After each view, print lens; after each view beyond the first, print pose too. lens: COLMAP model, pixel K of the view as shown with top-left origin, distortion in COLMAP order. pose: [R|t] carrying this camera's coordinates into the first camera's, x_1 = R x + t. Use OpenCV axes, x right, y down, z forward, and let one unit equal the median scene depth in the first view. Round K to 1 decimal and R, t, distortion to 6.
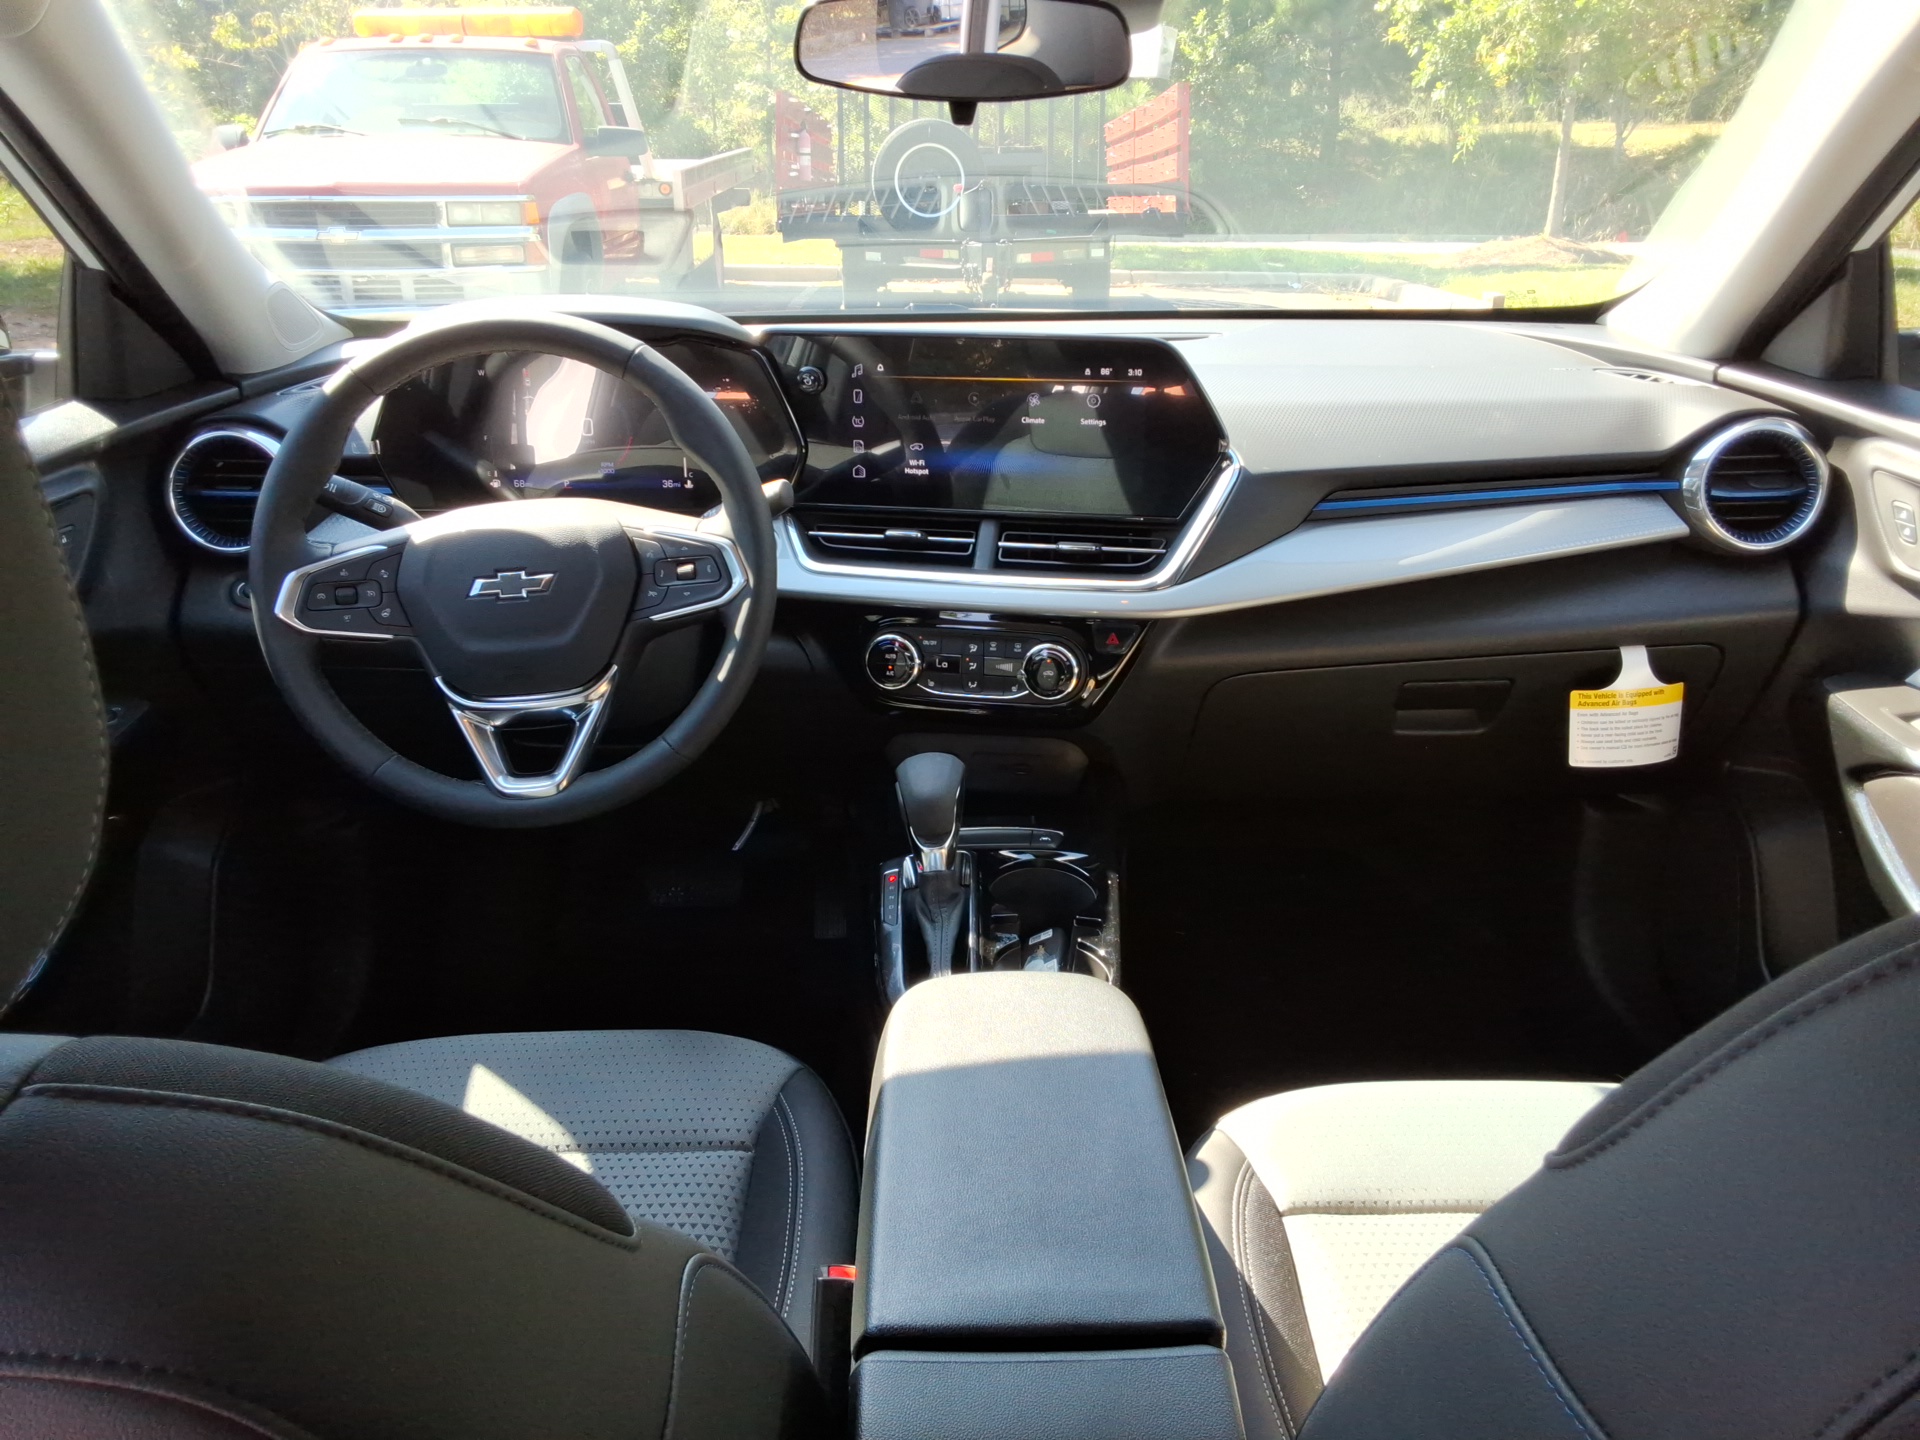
lens RADIAL K [[1549.3, 0, 972.4], [0, 1549.3, 689.8], [0, 0, 1]] dist [0.101194, -0.162112]
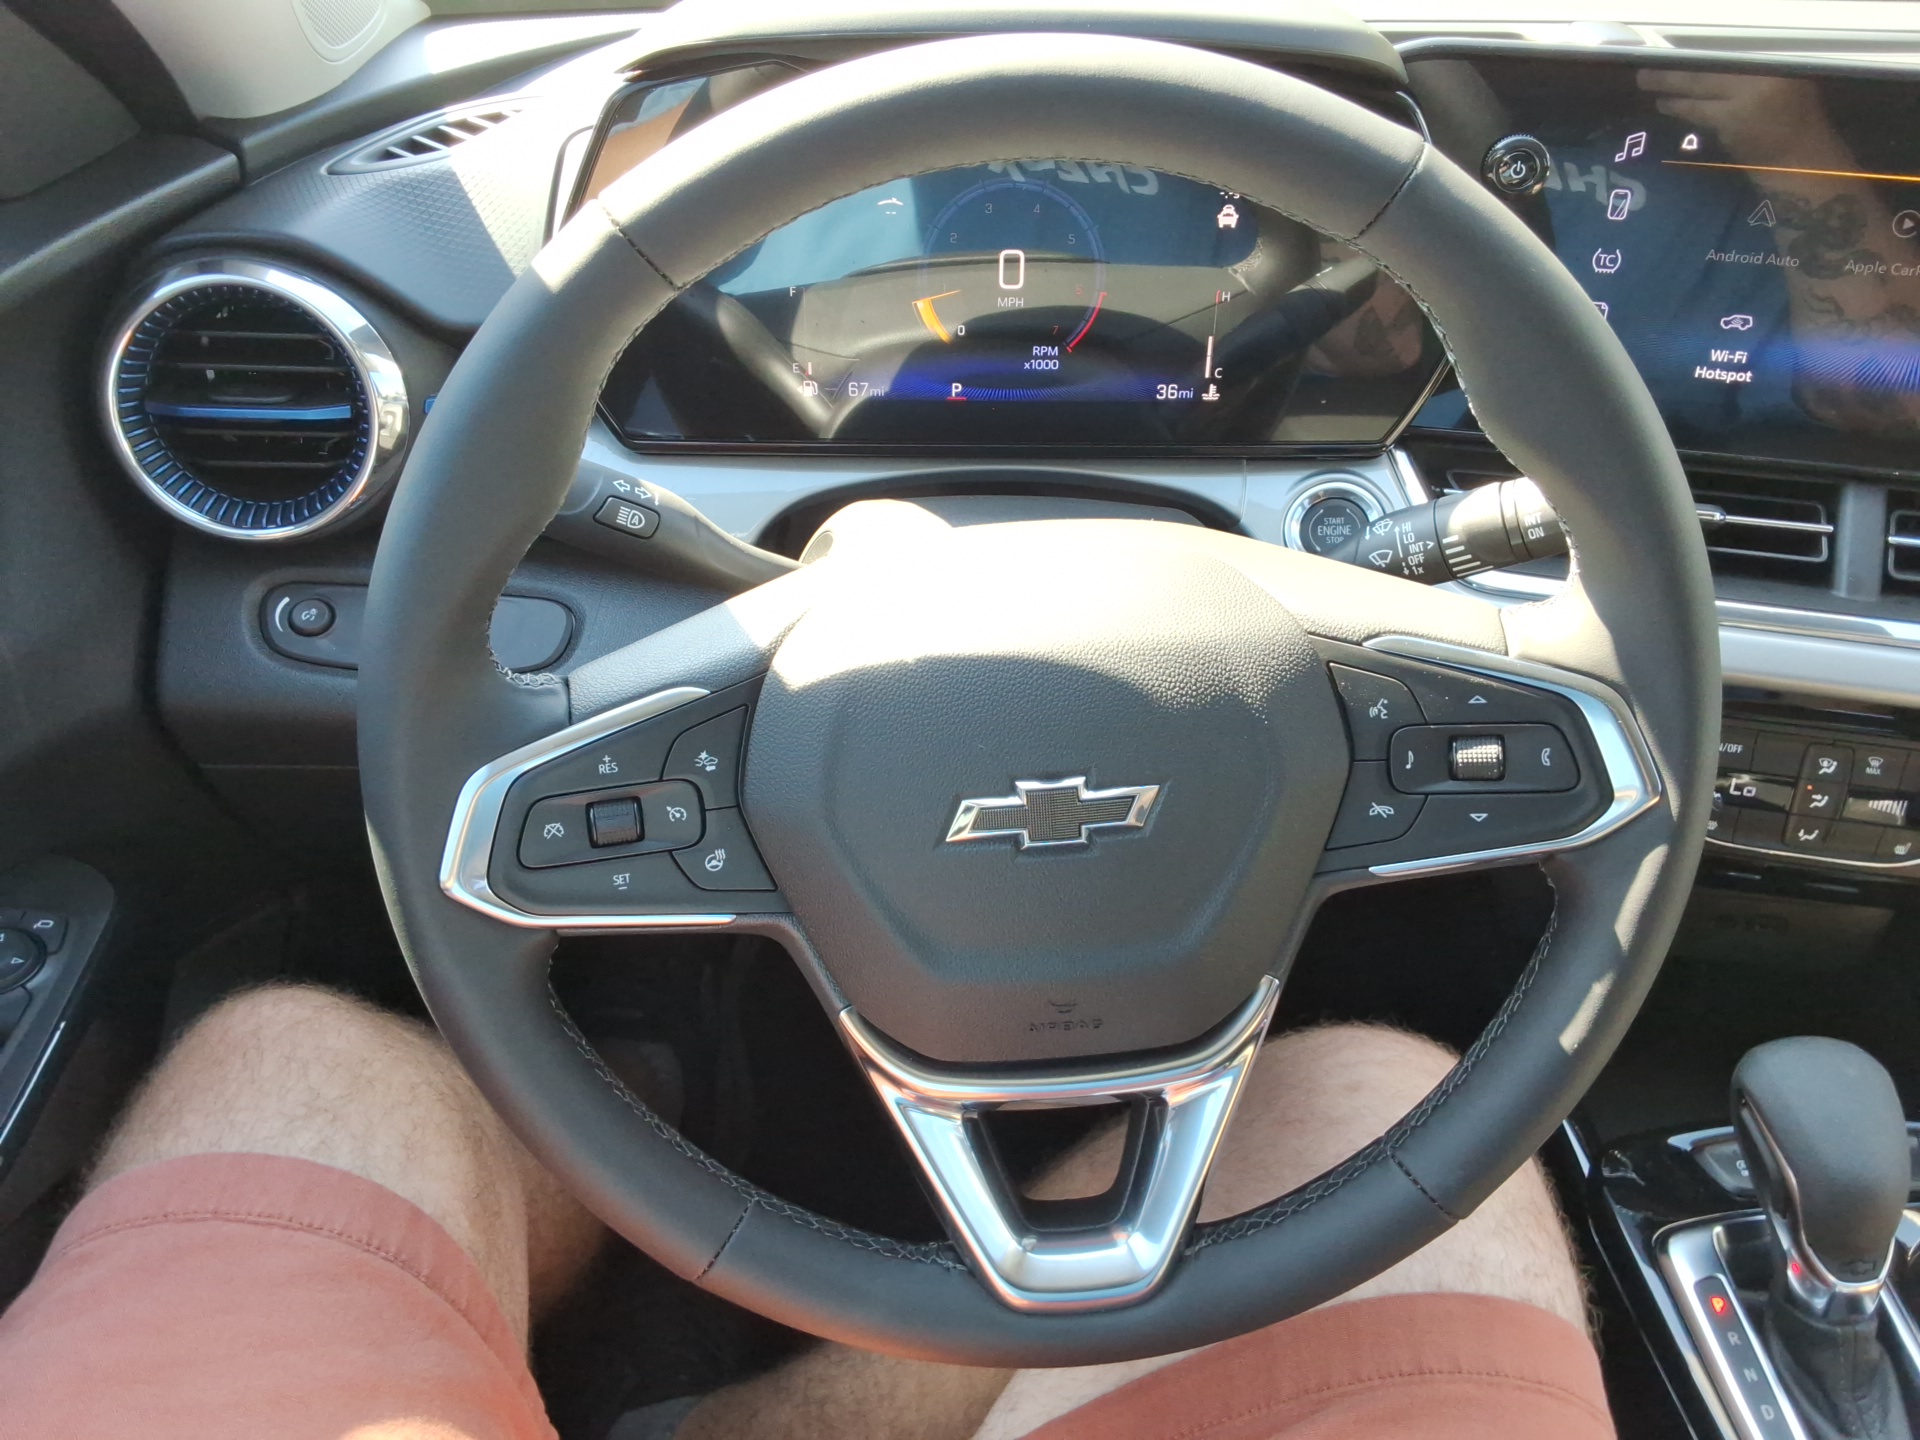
lens RADIAL K [[1549.3, 0, 956.5], [0, 1549.3, 685.0], [0, 0, 1]] dist [0.101194, -0.162112]
pose [[0.999737, 0.012947, 0.018949, -0.275493], [-0.016785, 0.975588, 0.218965, -0.152198], [-0.015651, -0.219226, 0.975549, 0.539126]]
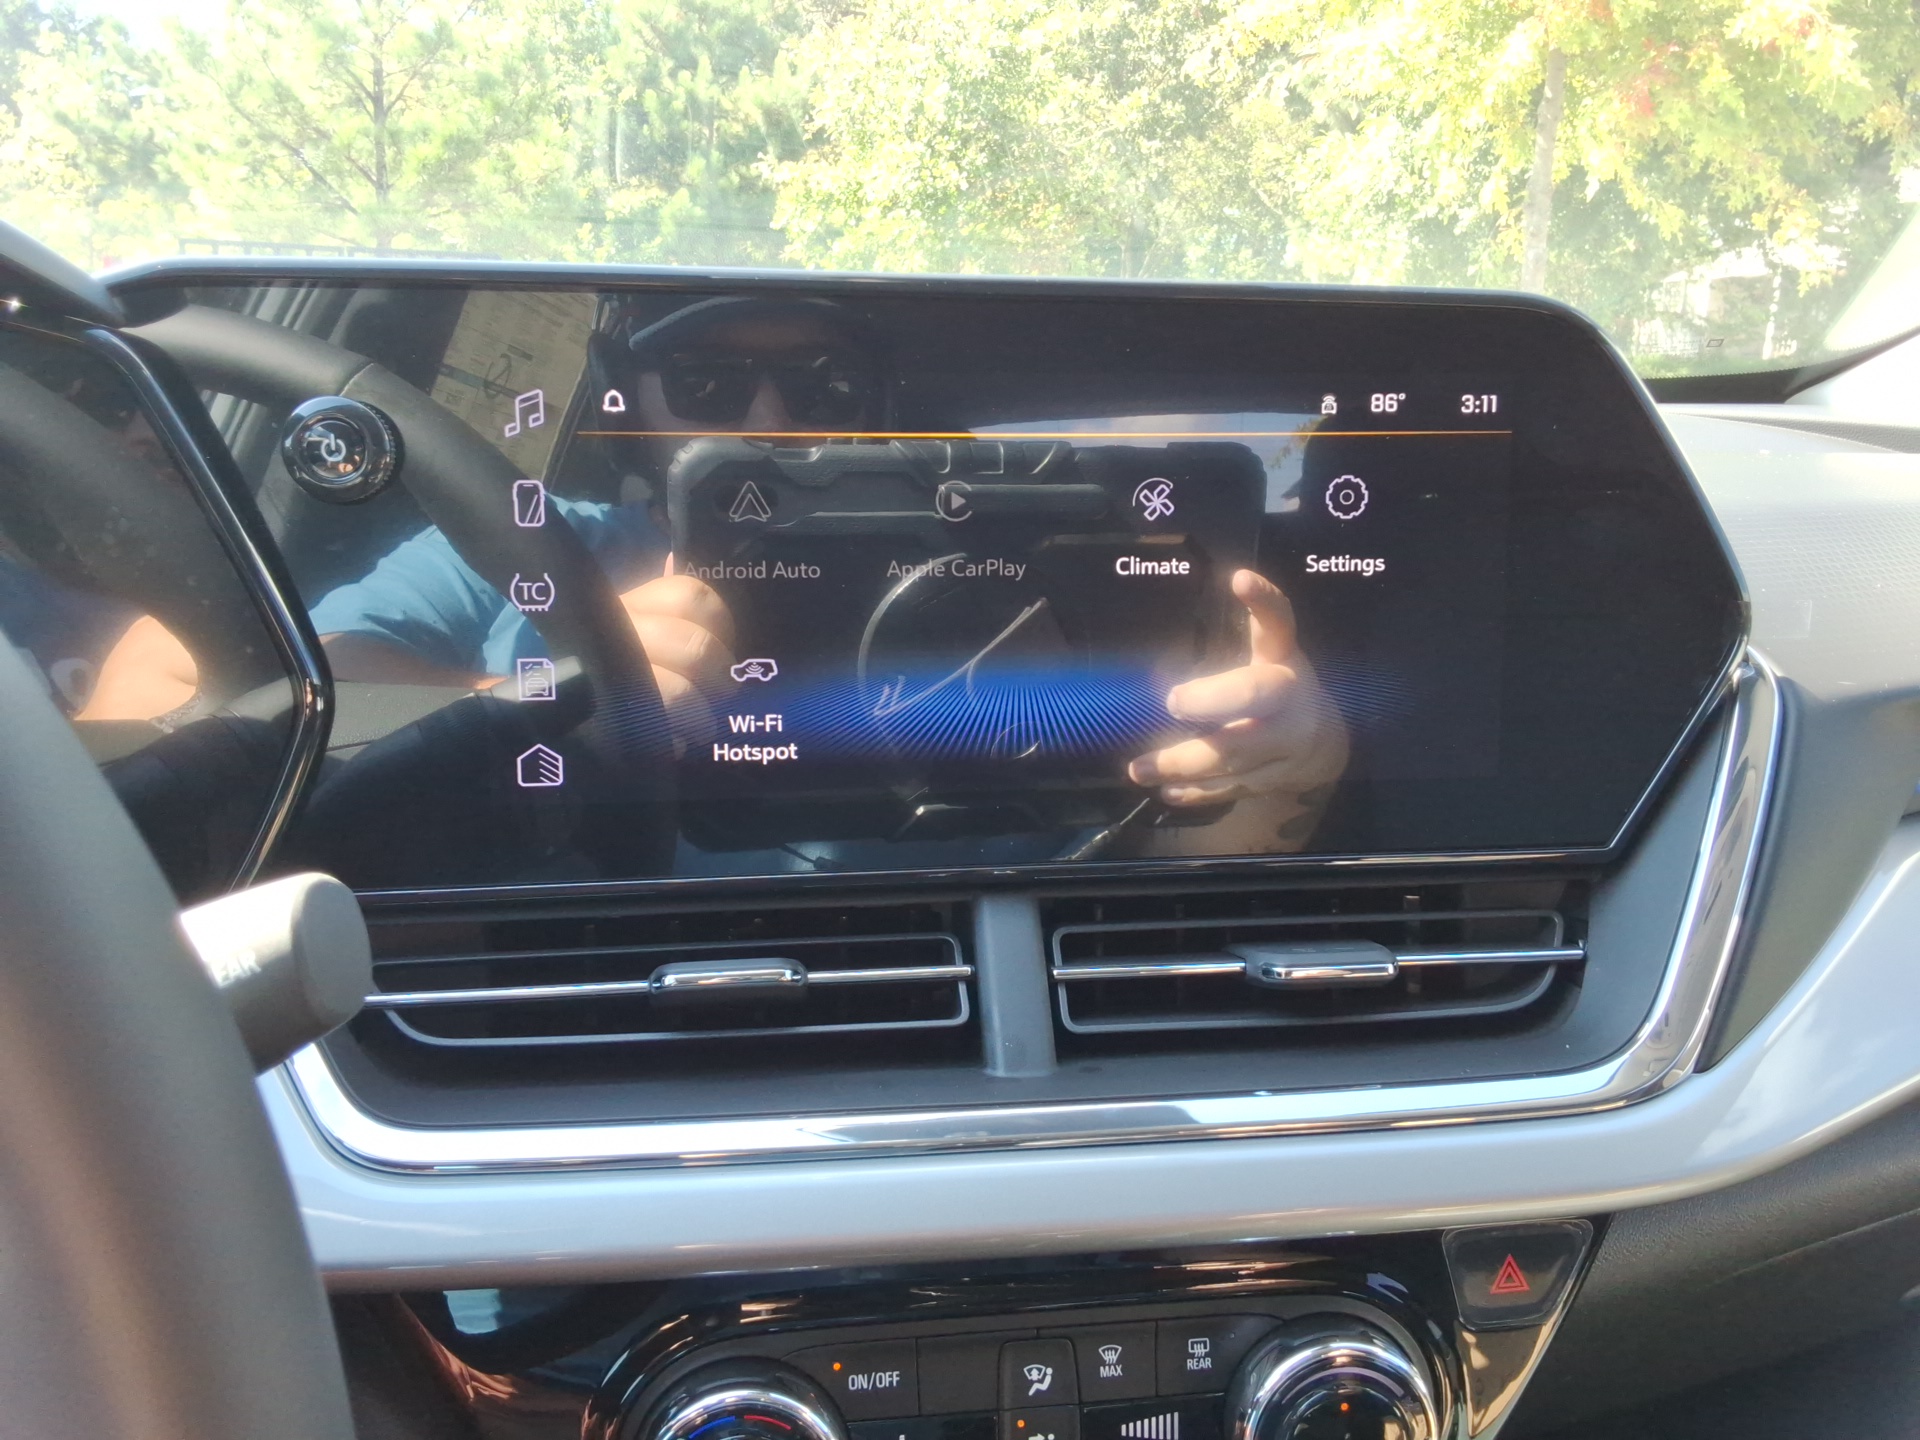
lens RADIAL K [[1549.3, 0, 973.9], [0, 1549.3, 683.0], [0, 0, 1]] dist [0.101194, -0.162112]
pose [[0.929092, -0.053428, 0.365968, -0.105718], [0.102362, 0.988004, -0.115630, -0.117969], [-0.355400, 0.144892, 0.923416, 0.728151]]
